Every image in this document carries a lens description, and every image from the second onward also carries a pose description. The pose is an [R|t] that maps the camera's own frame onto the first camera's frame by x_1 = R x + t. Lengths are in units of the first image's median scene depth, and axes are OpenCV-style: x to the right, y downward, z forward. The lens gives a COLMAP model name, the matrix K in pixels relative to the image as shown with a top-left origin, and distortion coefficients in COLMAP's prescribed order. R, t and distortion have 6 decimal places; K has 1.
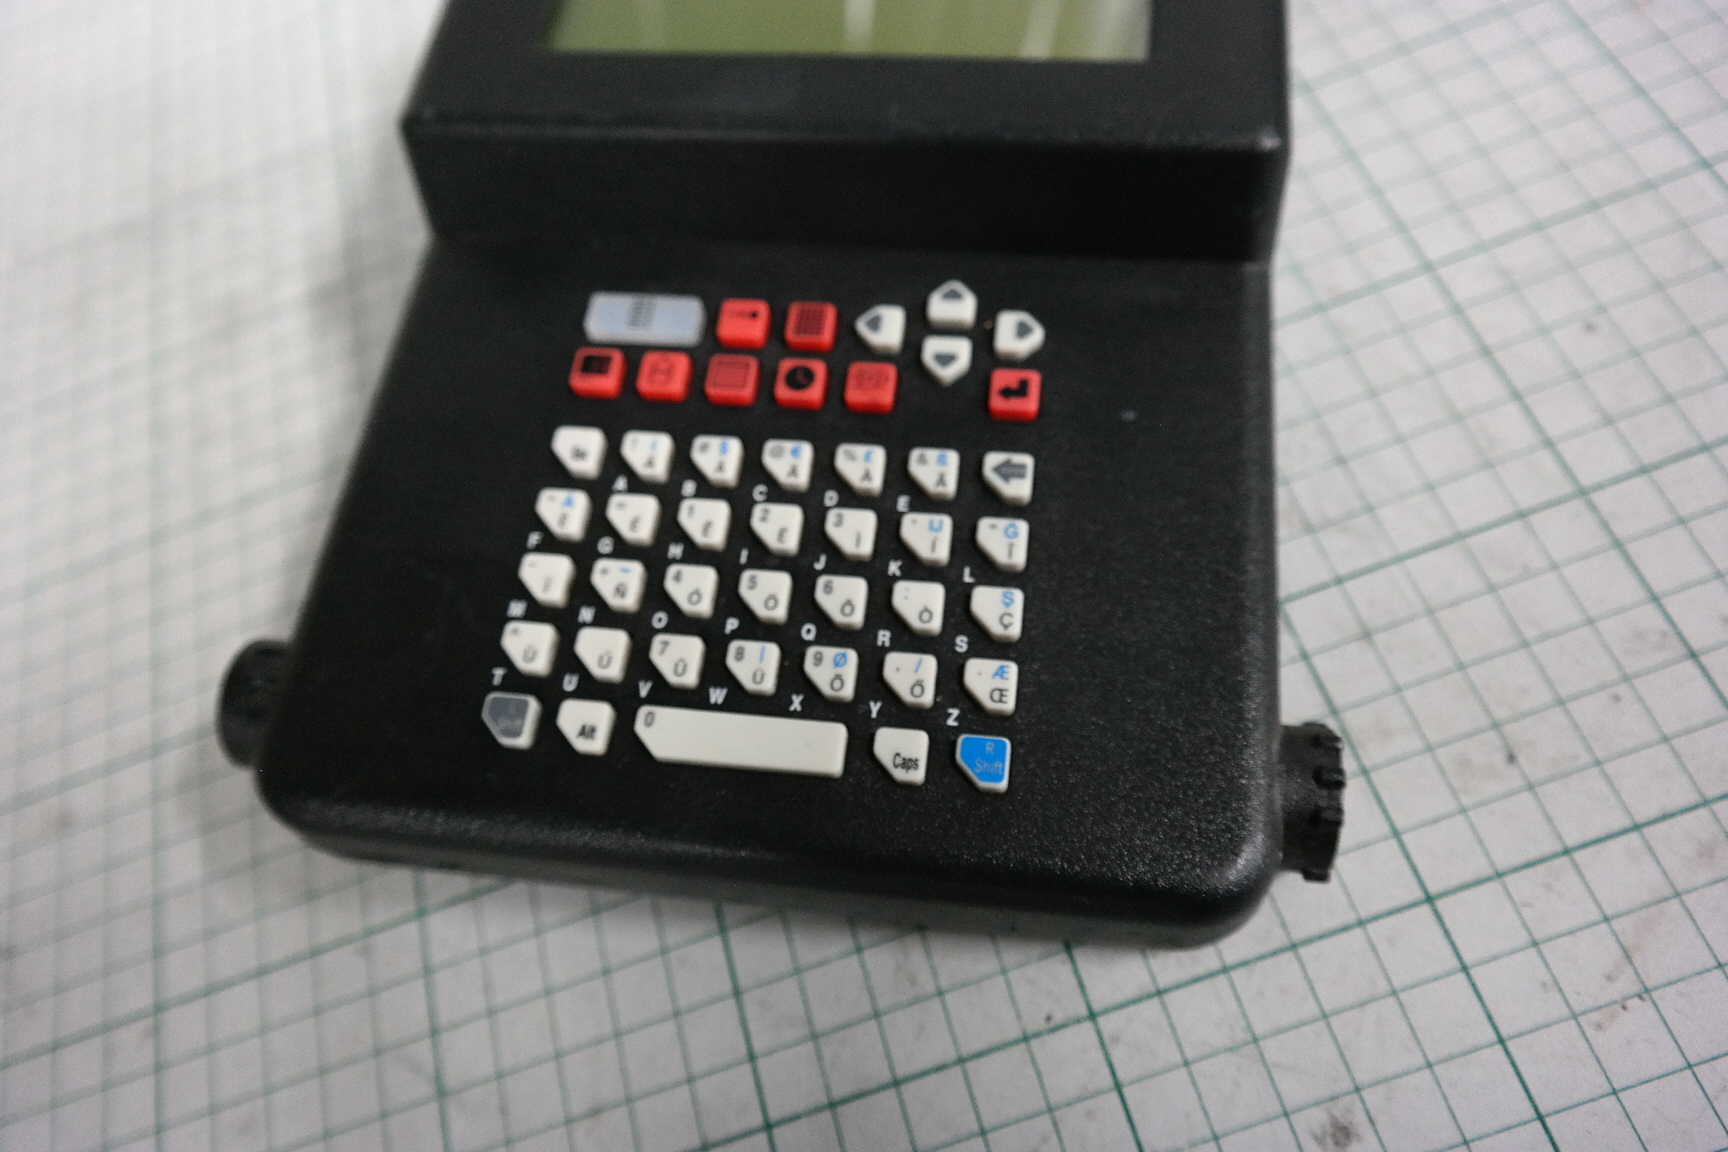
lens RADIAL K [[1275.1, 0, 858.5], [0, 1275.1, 618.1], [0, 0, 1]] dist [-0.036907, 0.000234]
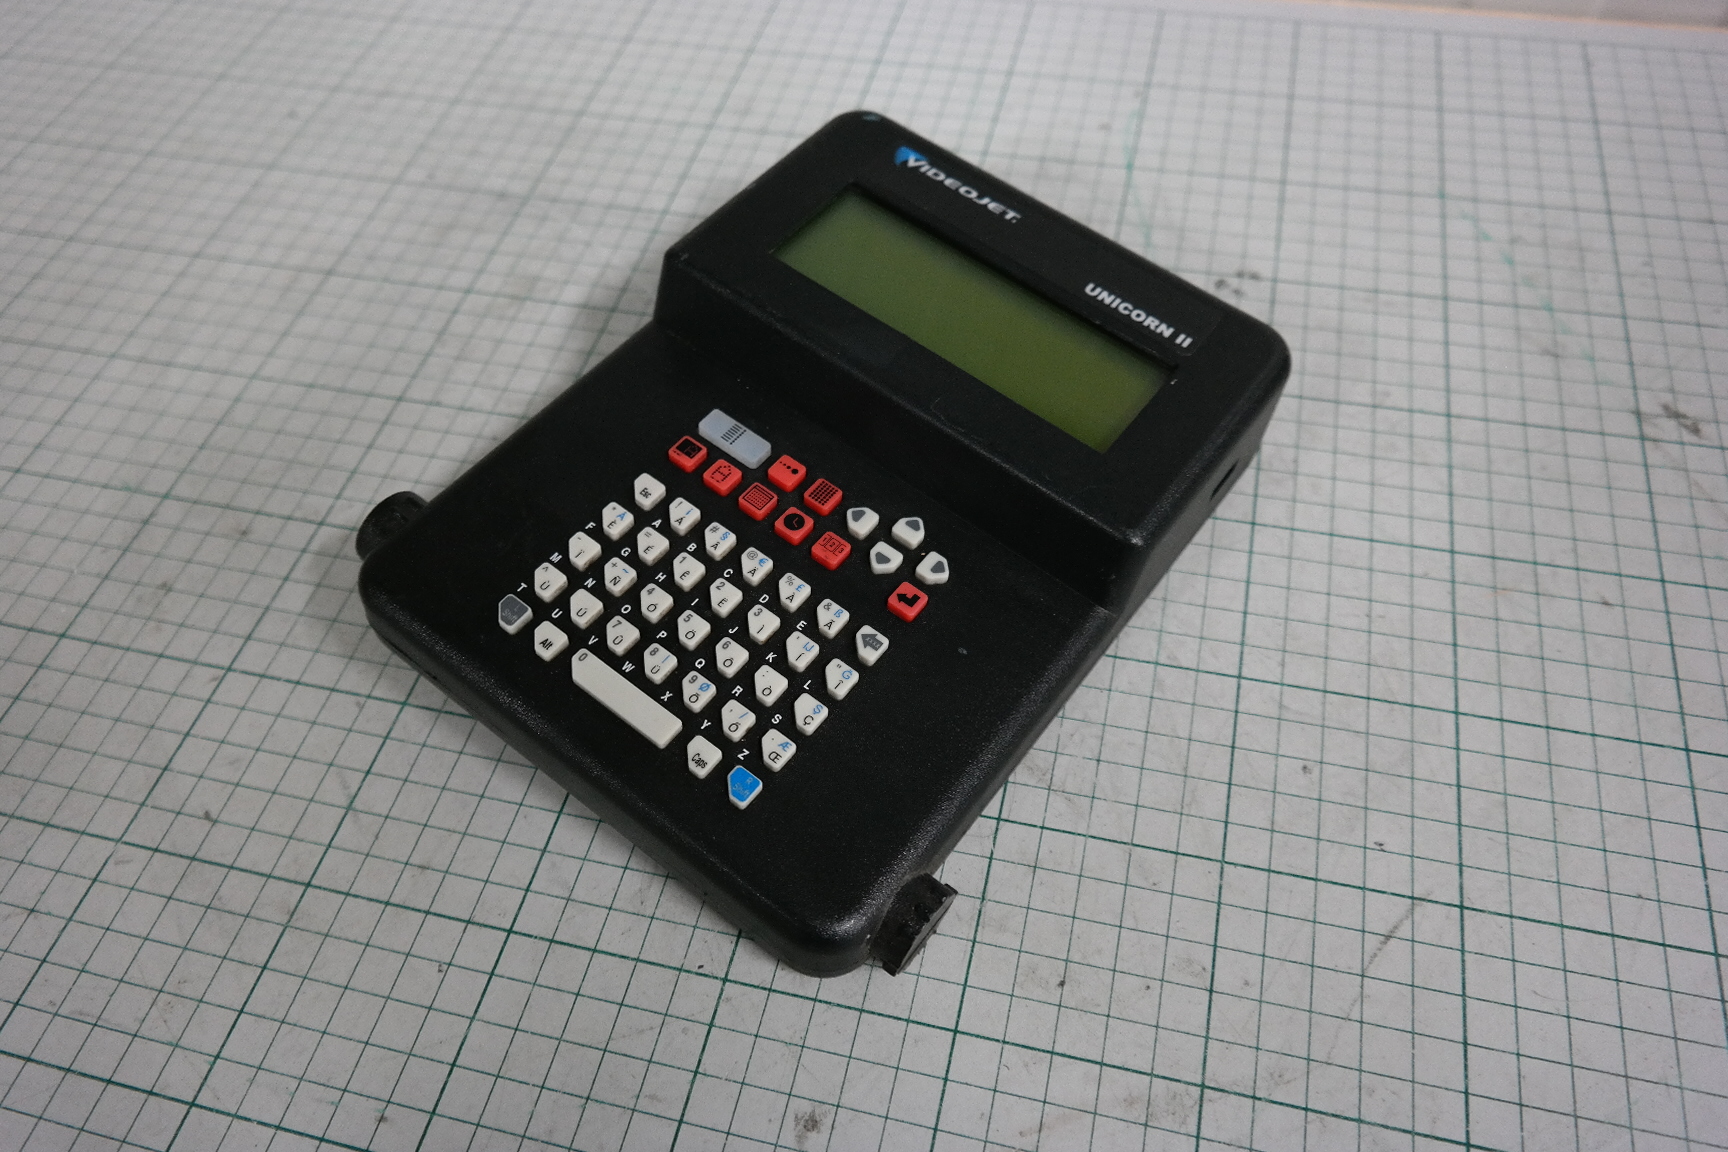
lens RADIAL K [[1306.9, 0, 845.4], [0, 1306.9, 604.7], [0, 0, 1]] dist [-0.026172, 0.000867]
pose [[0.853001, 0.500220, -0.148893, 0.290190], [-0.513693, 0.855104, -0.070120, -0.027260], [0.092244, 0.136298, 0.986364, -0.520045]]
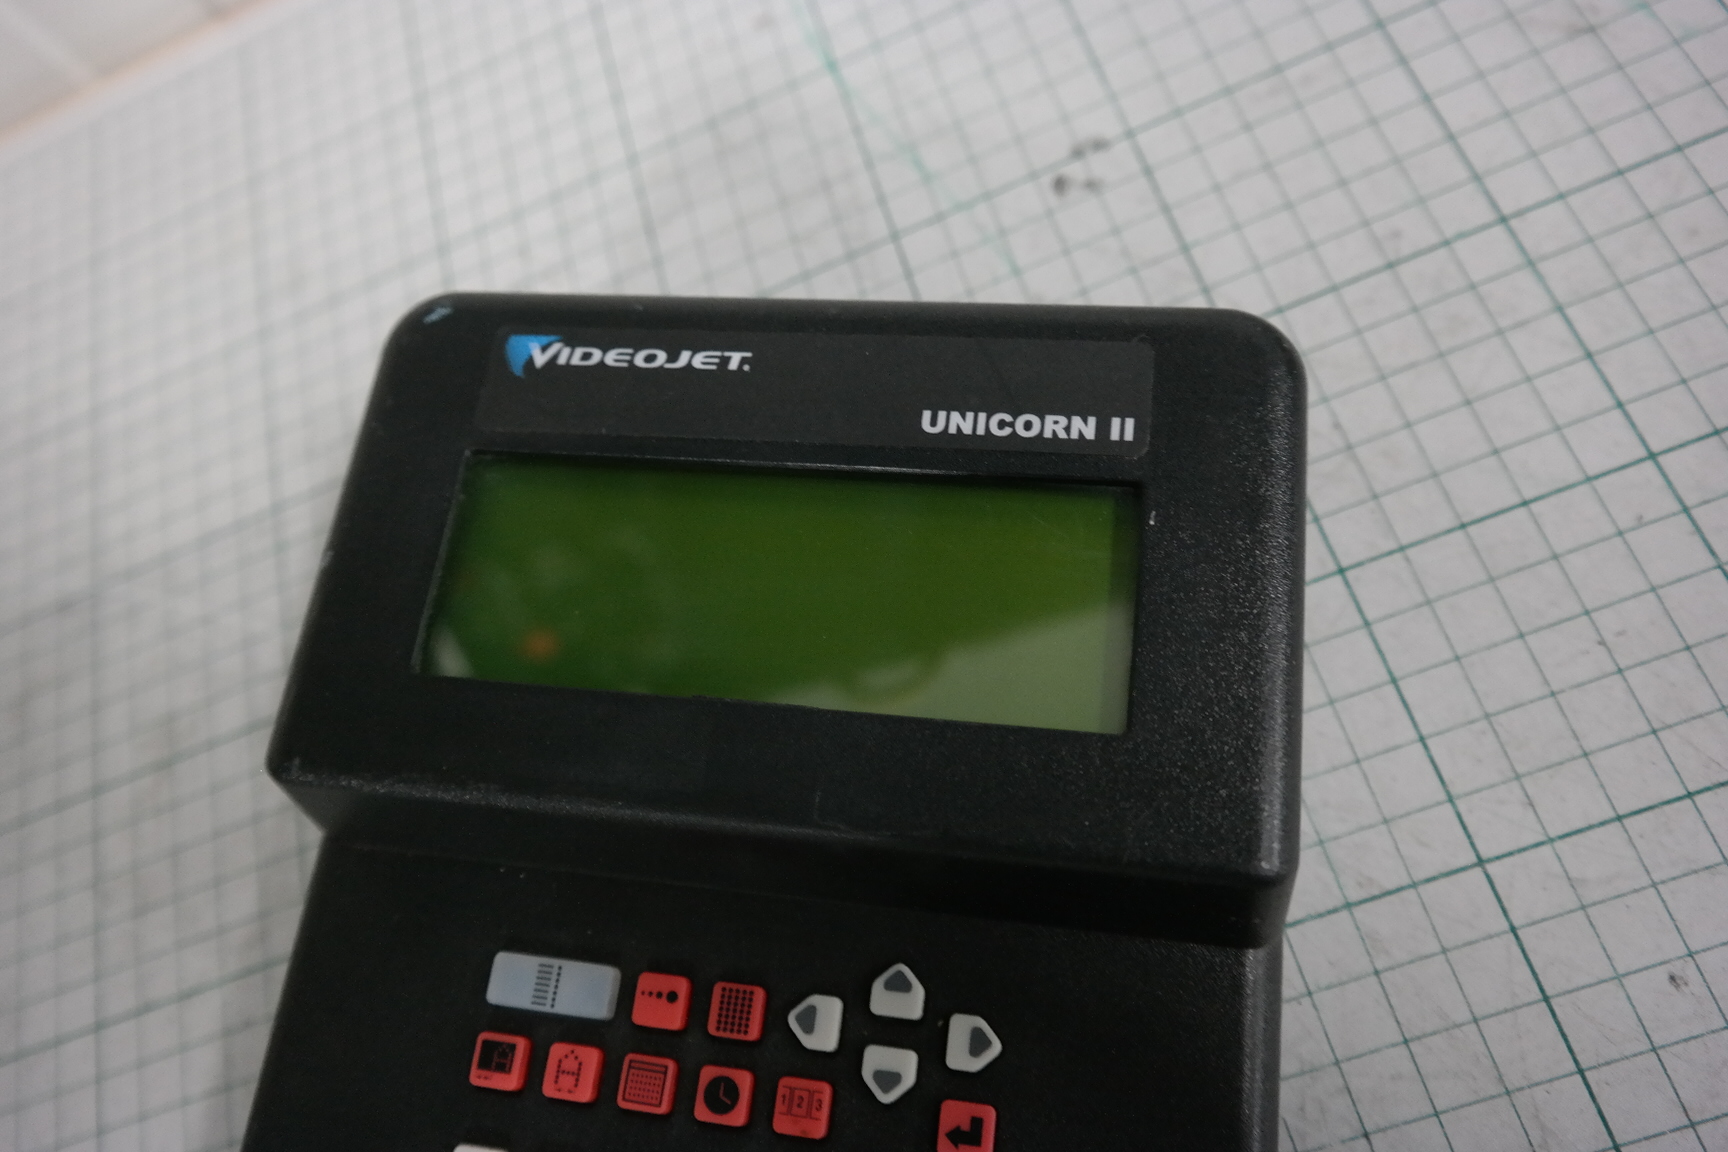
lens RADIAL K [[1279.8, 0, 864.0], [0, 1279.8, 576.0], [0, 0, 1]] dist [-0.028896, -0.001405]
pose [[0.997077, -0.022982, -0.072862, 0.124265], [0.028306, 0.996938, 0.072899, -0.611792], [0.070963, -0.074749, 0.994674, 0.169356]]
